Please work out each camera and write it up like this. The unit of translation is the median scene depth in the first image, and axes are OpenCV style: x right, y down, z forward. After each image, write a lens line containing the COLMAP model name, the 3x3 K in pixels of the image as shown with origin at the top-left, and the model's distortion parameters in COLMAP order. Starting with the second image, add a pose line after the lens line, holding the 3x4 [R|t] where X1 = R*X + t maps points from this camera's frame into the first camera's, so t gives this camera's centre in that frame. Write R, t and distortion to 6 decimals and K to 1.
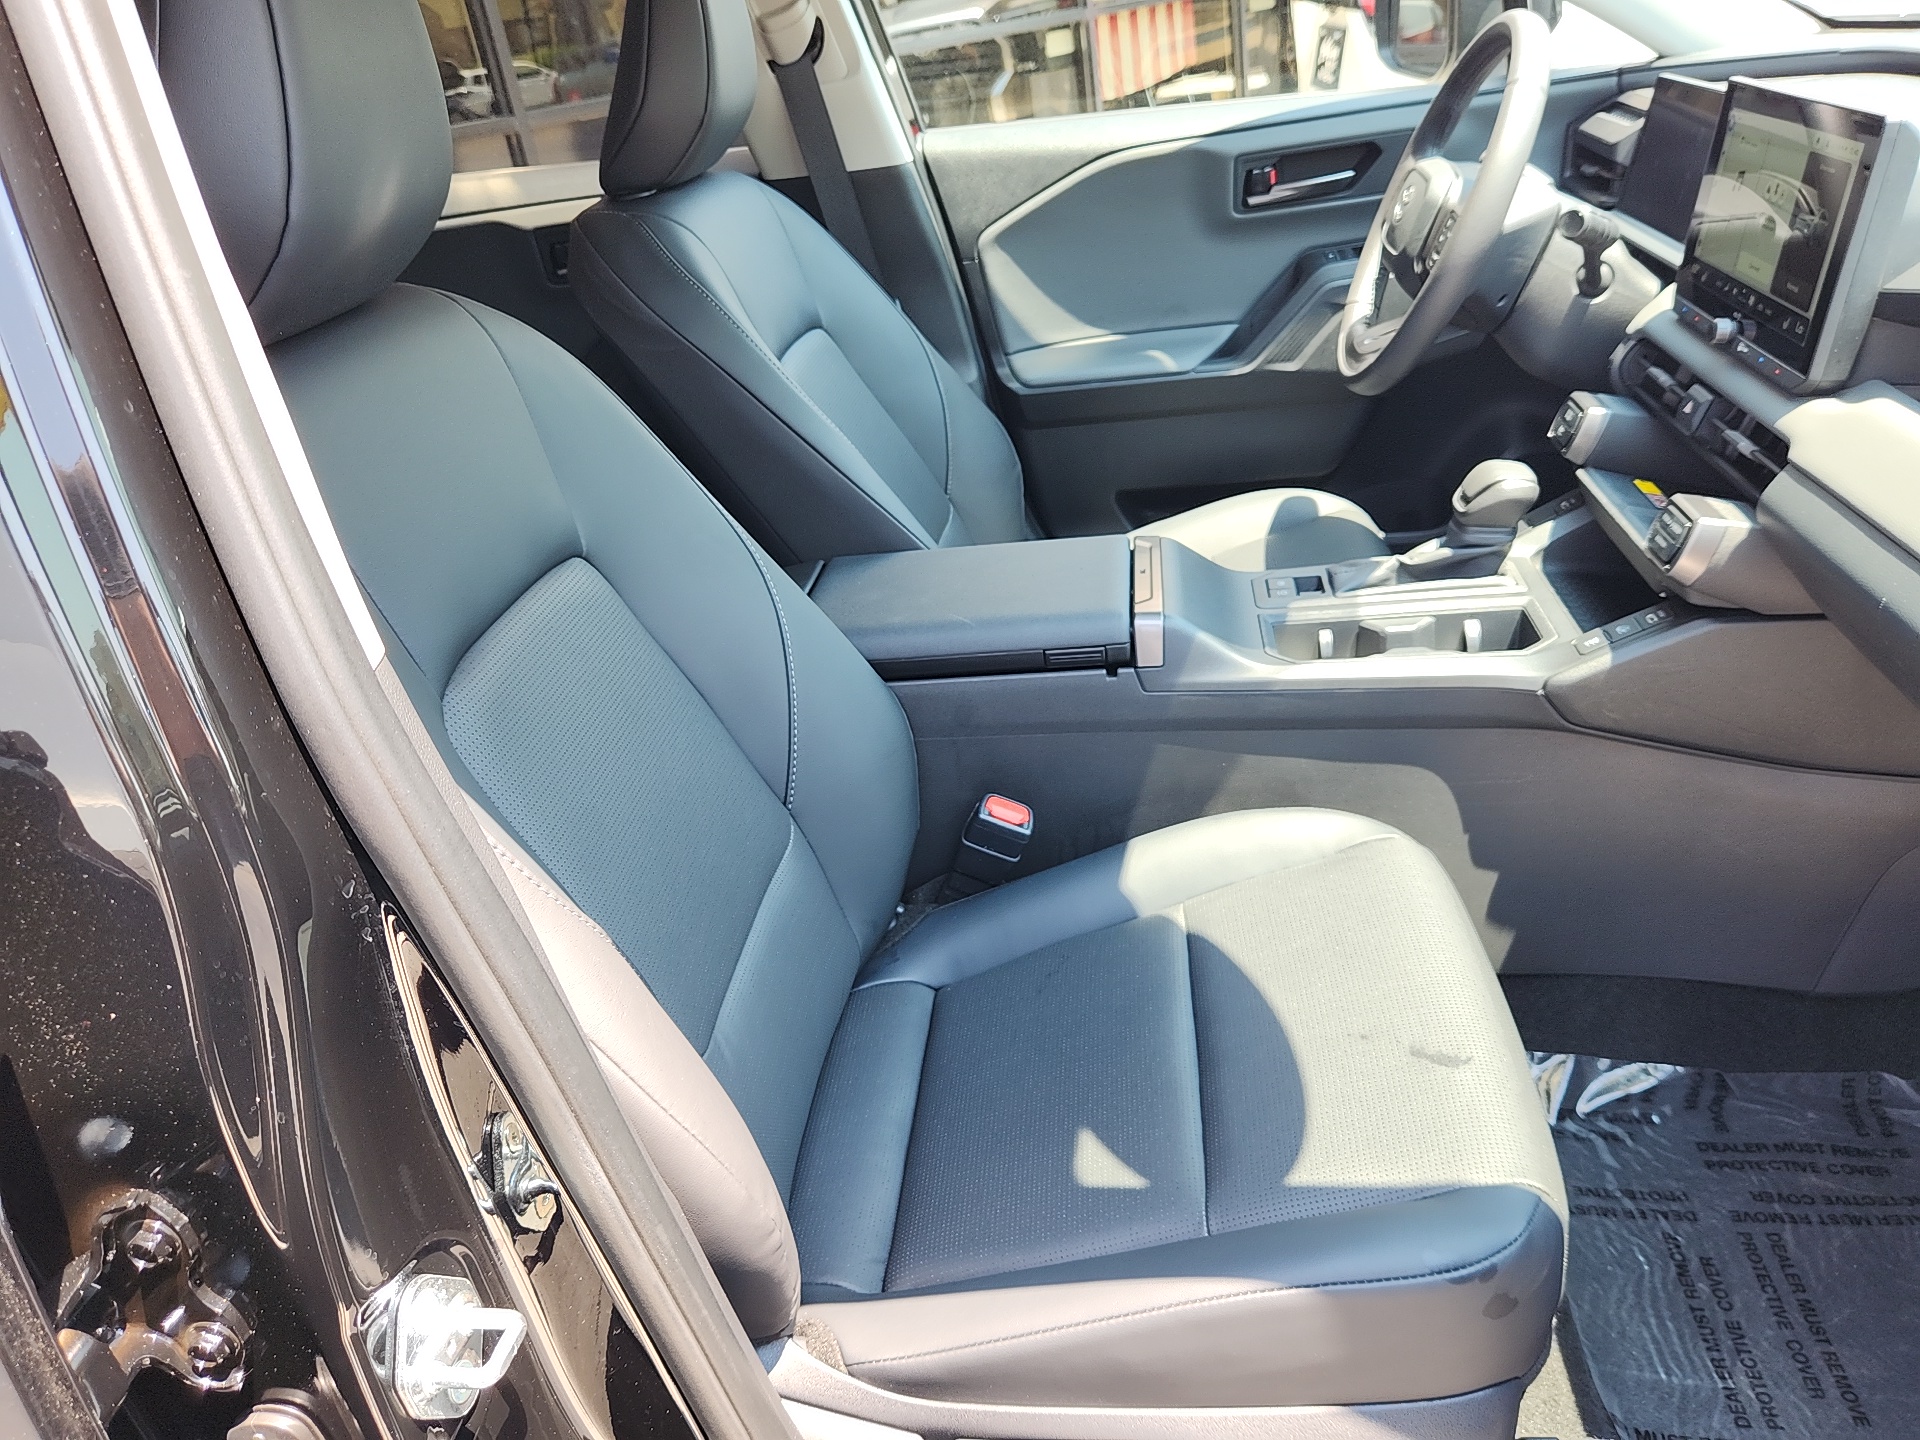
lens RADIAL K [[1414.1, 0, 968.2], [0, 1414.1, 696.2], [0, 0, 1]] dist [0.043365, -0.043286]
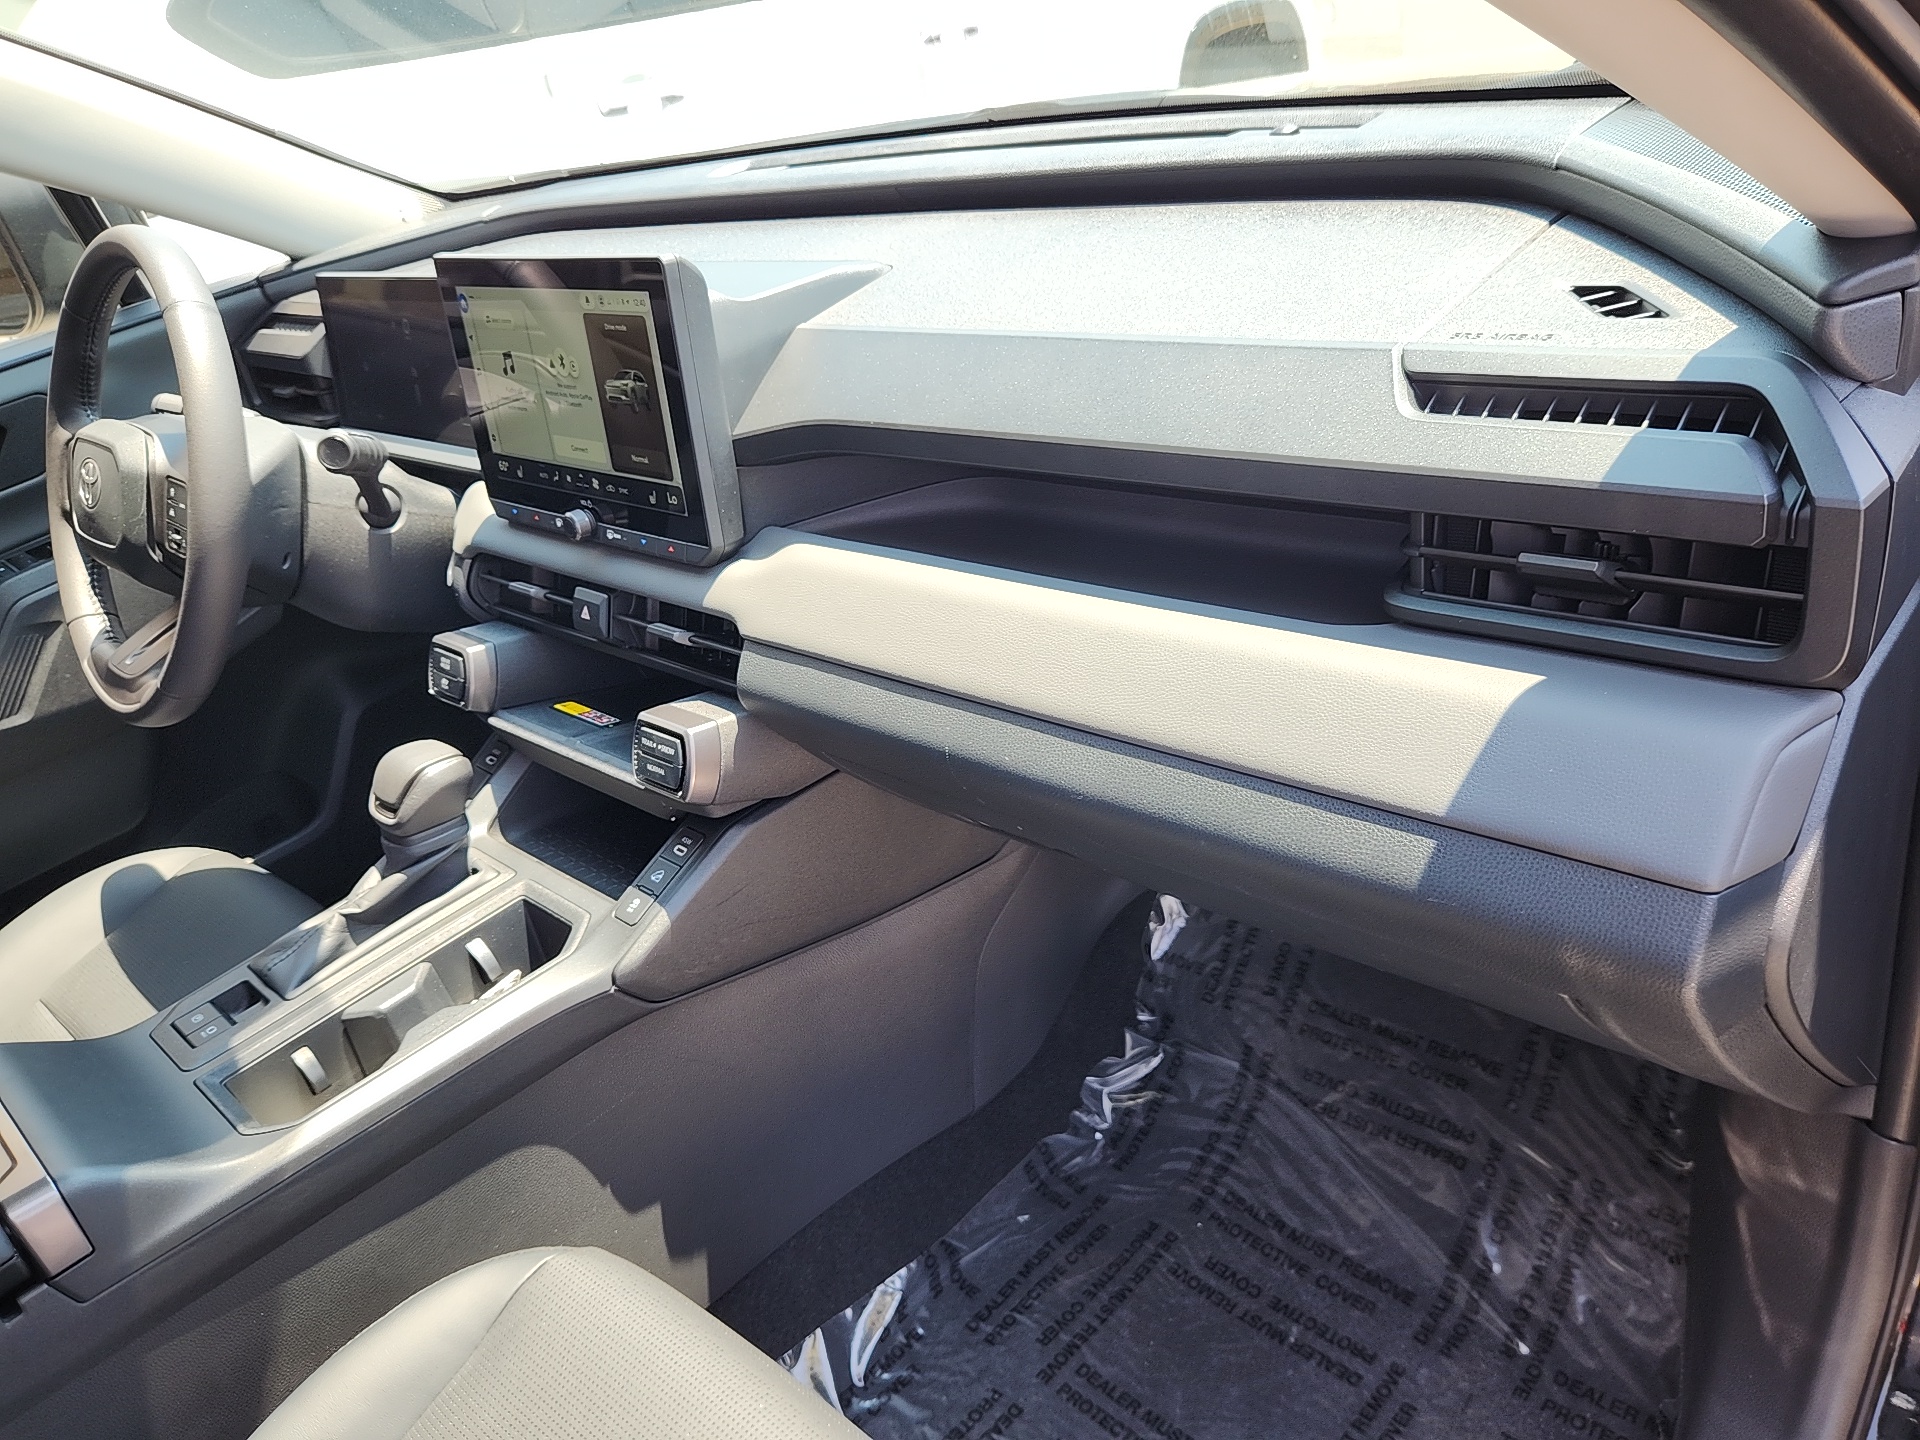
lens RADIAL K [[1414.1, 0, 953.2], [0, 1414.1, 717.6], [0, 0, 1]] dist [0.043365, -0.043286]
pose [[0.619008, -0.381592, 0.686452, 0.027914], [0.459959, 0.884598, 0.076971, -0.100722], [-0.636605, 0.268095, 0.723090, 0.233462]]
